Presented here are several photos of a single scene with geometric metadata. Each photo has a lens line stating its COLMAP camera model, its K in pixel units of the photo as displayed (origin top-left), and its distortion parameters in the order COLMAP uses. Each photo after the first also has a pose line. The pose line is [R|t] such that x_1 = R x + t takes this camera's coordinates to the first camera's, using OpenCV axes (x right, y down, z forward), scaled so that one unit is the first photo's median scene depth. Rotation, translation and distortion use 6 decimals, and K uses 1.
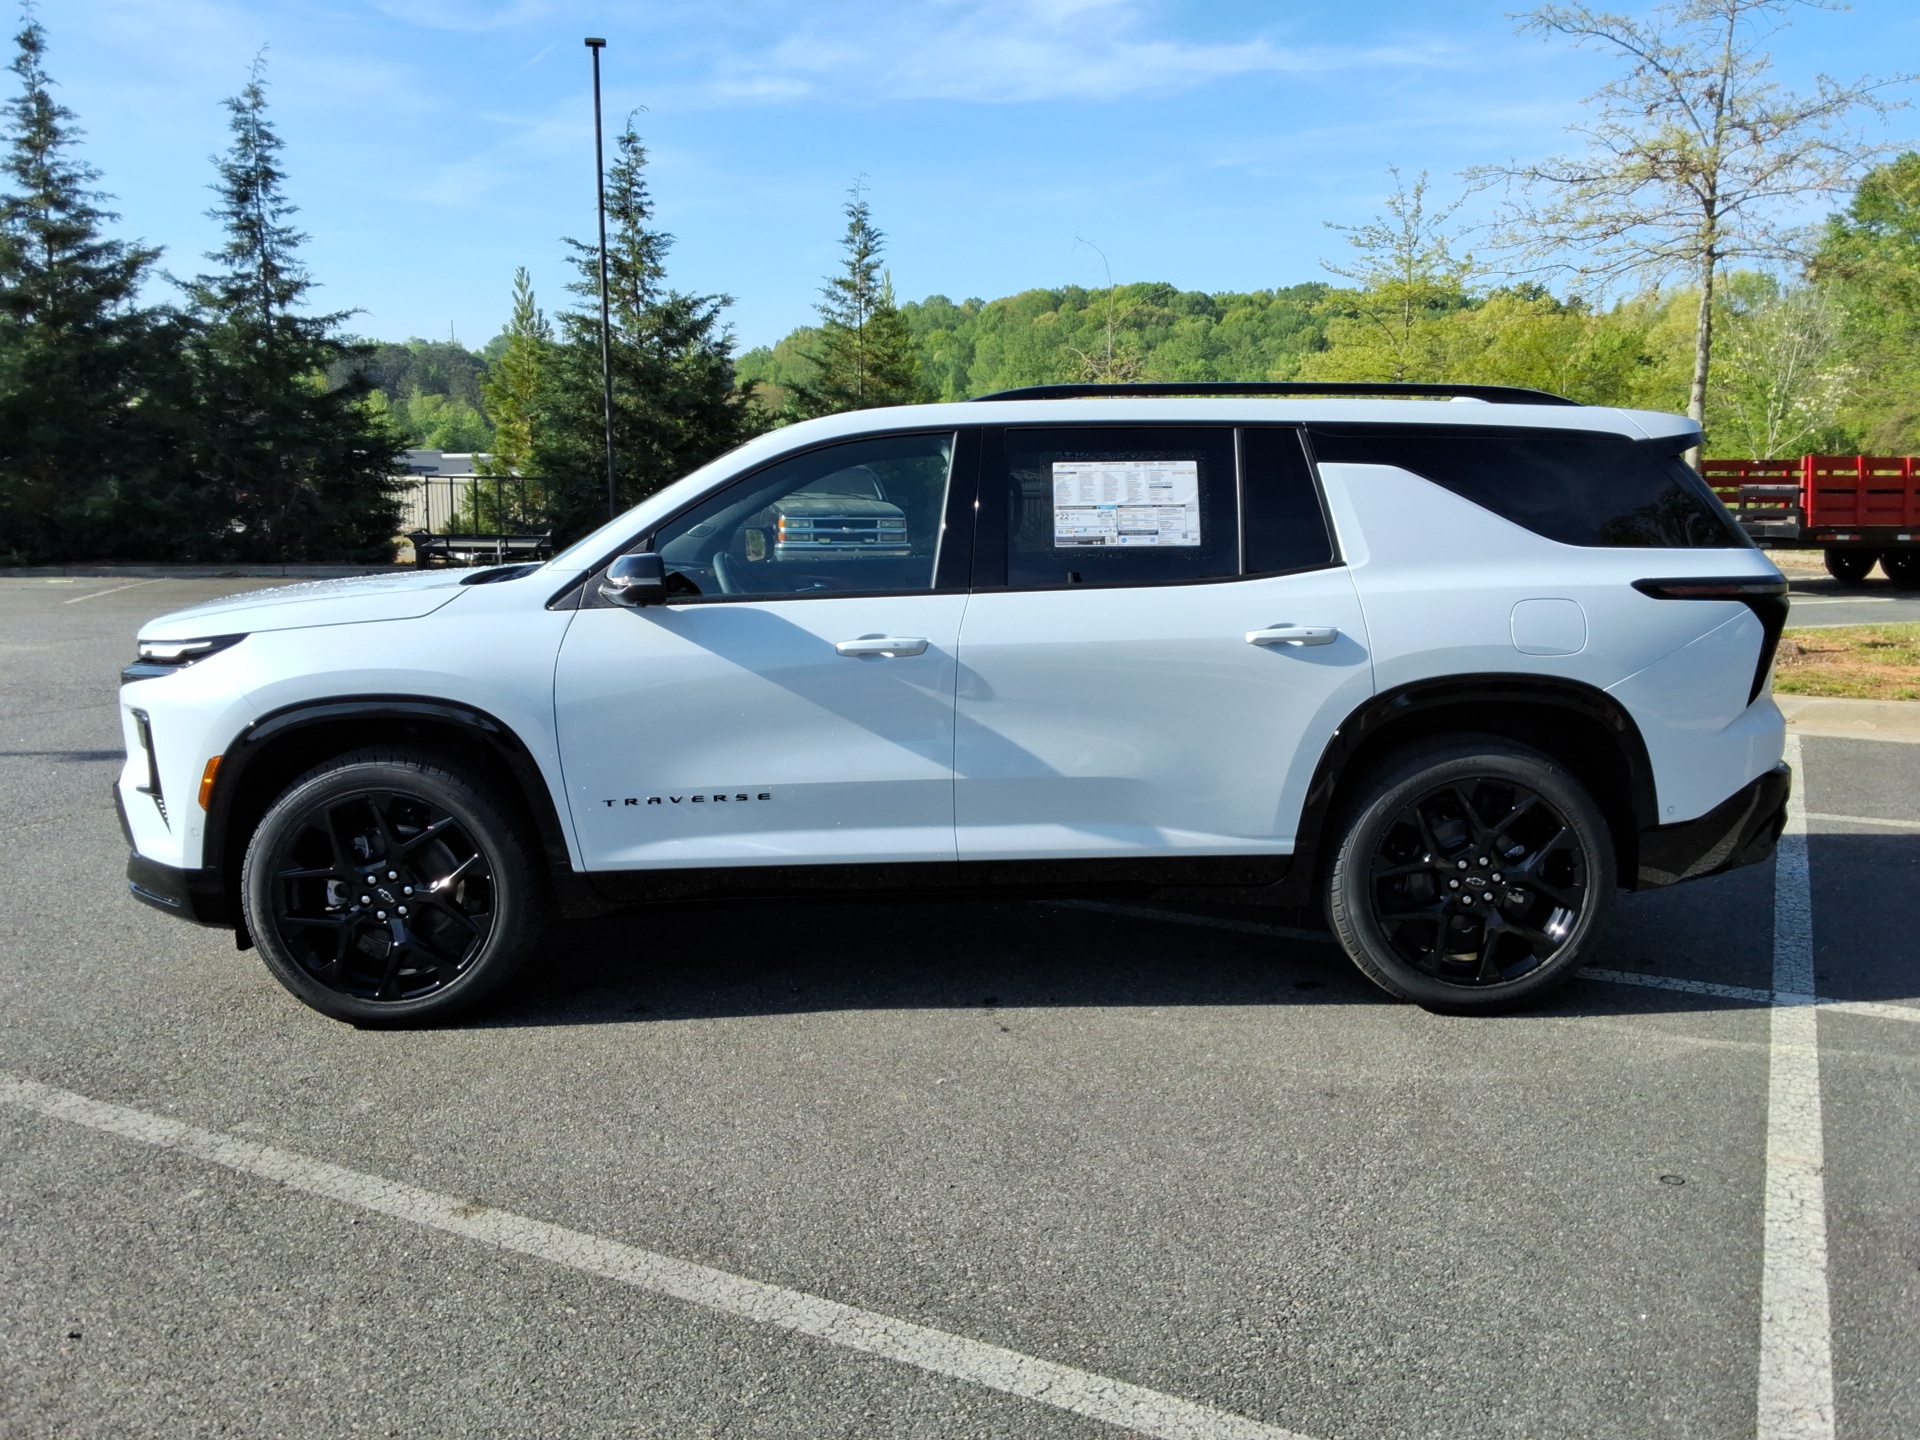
lens RADIAL K [[1547.6, 0, 979.0], [0, 1547.6, 708.5], [0, 0, 1]] dist [0.109973, -0.171913]
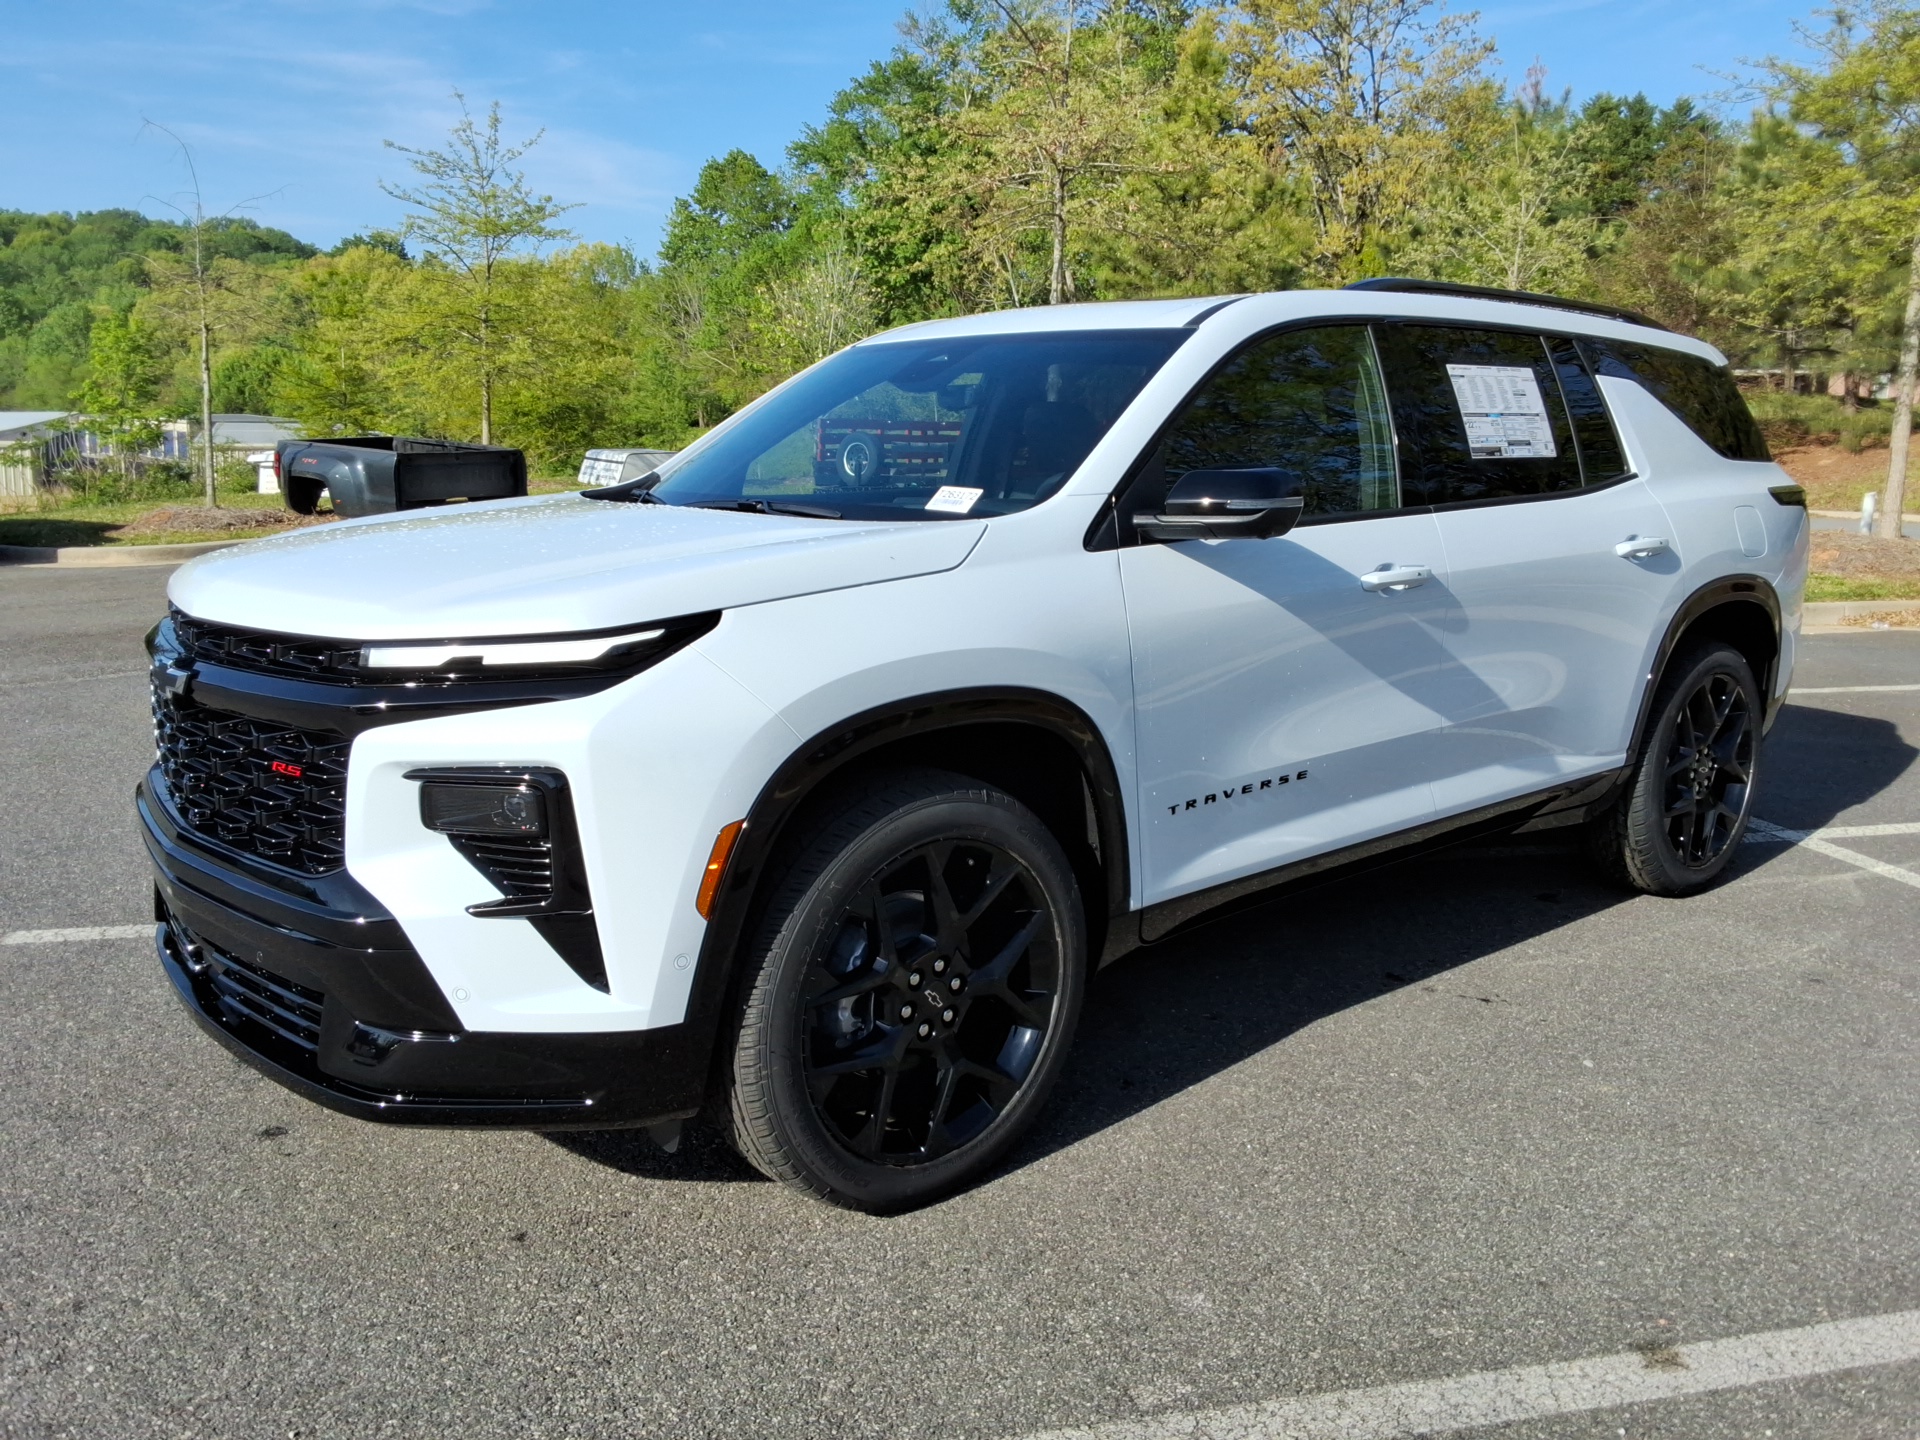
lens RADIAL K [[1547.6, 0, 979.0], [0, 1547.6, 708.5], [0, 0, 1]] dist [0.109973, -0.171913]
pose [[0.760834, -0.100033, 0.641190, -0.139047], [0.083499, 0.994925, 0.056140, -0.006408], [-0.643552, 0.010826, 0.765326, 0.089683]]
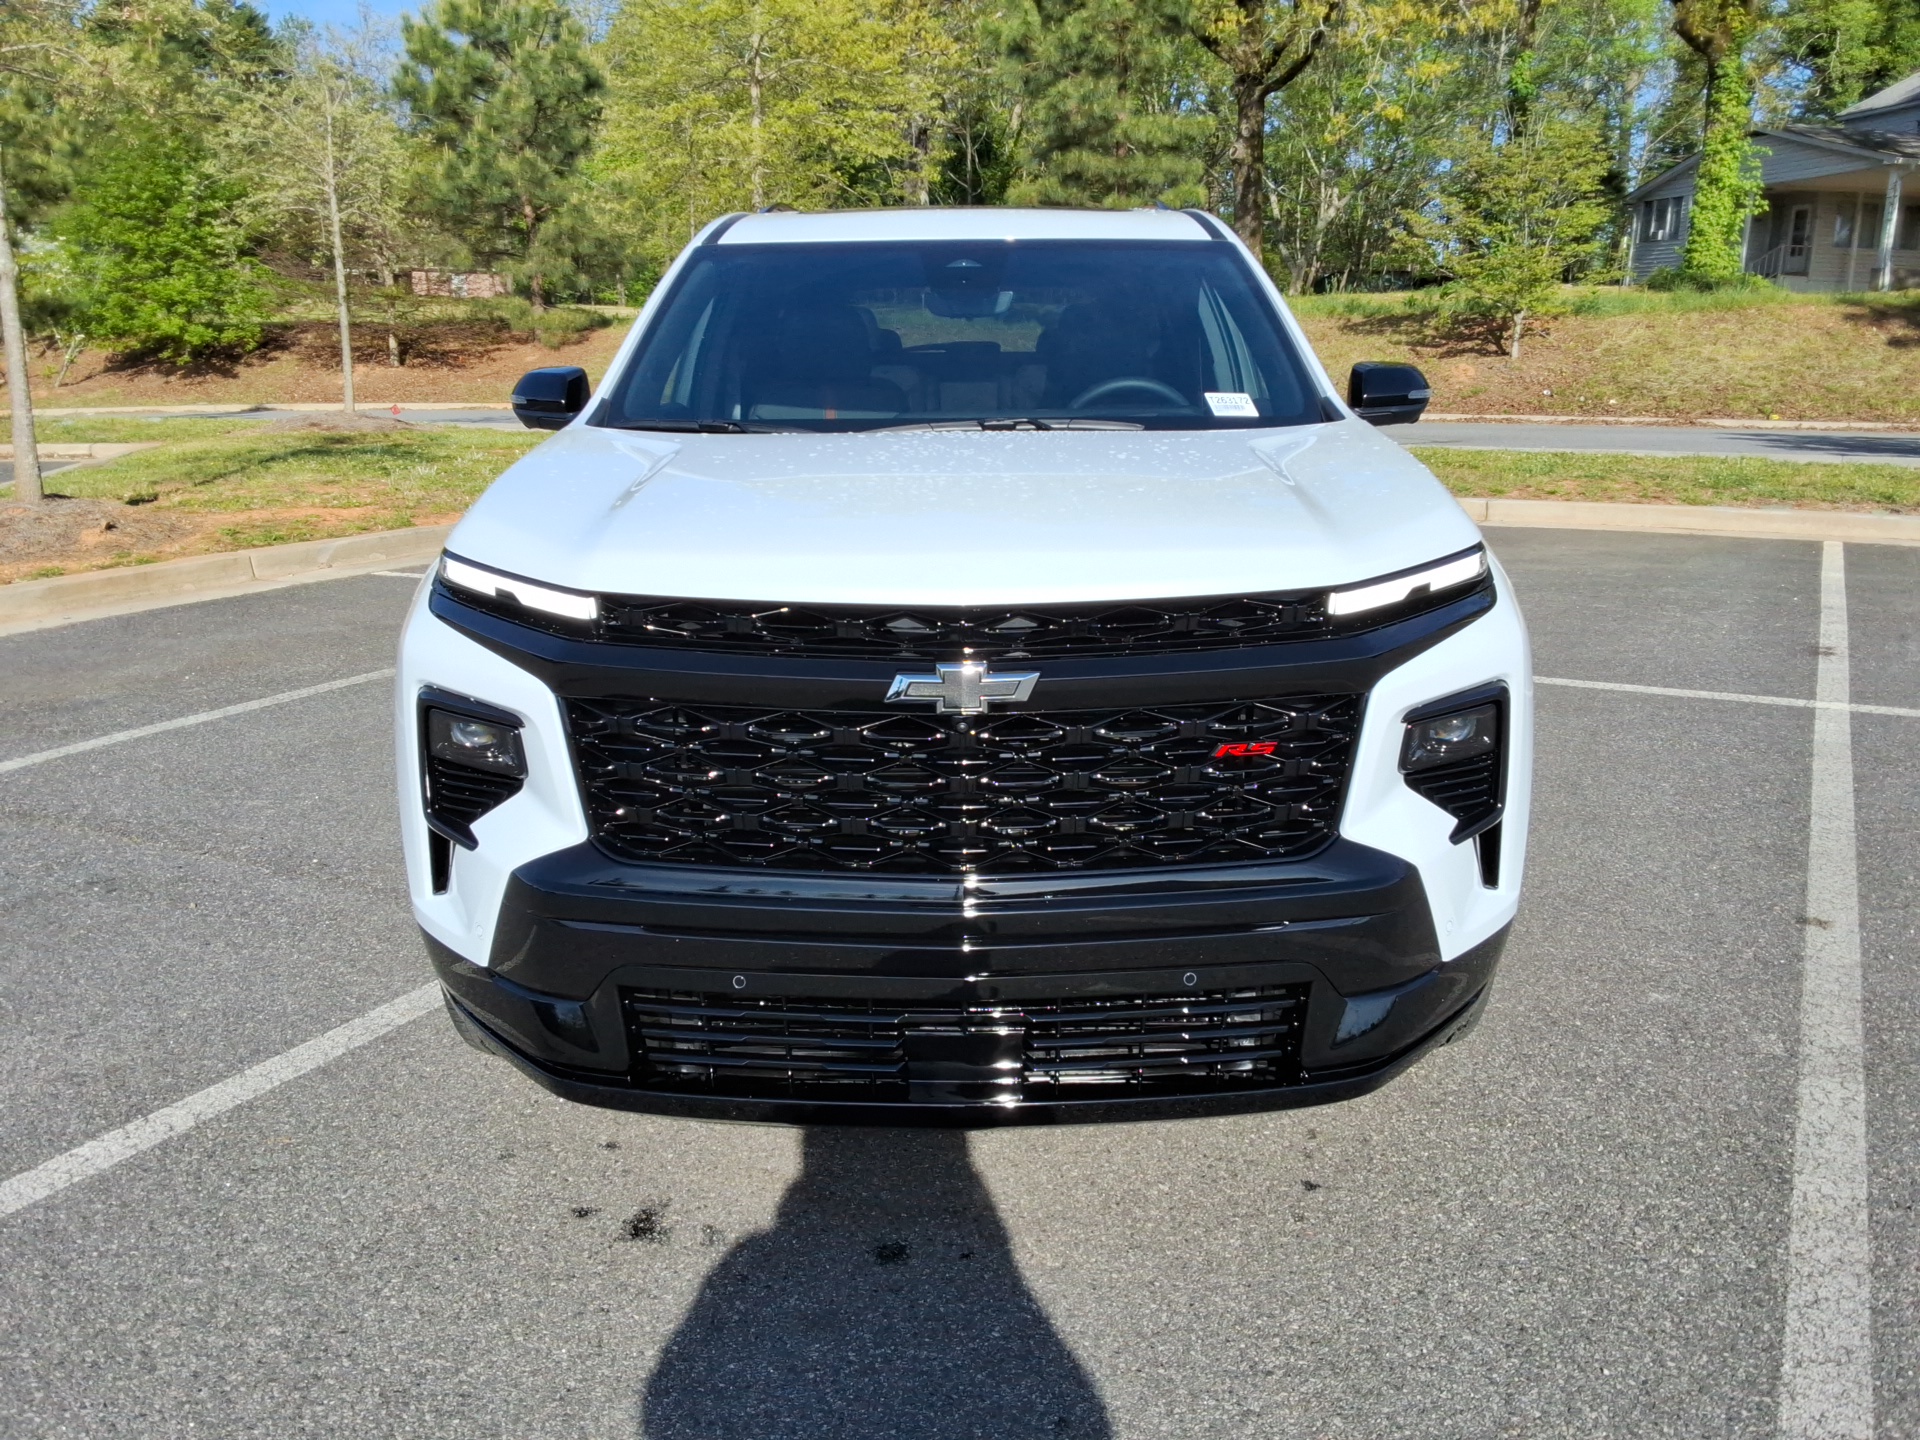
lens RADIAL K [[1553.4, 0, 974.6], [0, 1553.4, 698.7], [0, 0, 1]] dist [0.071503, -0.094421]
pose [[-0.000240, -0.221181, 0.975233, -0.195018], [0.153747, 0.963629, 0.218587, -0.025430], [-0.988110, 0.149991, 0.033775, 0.213139]]
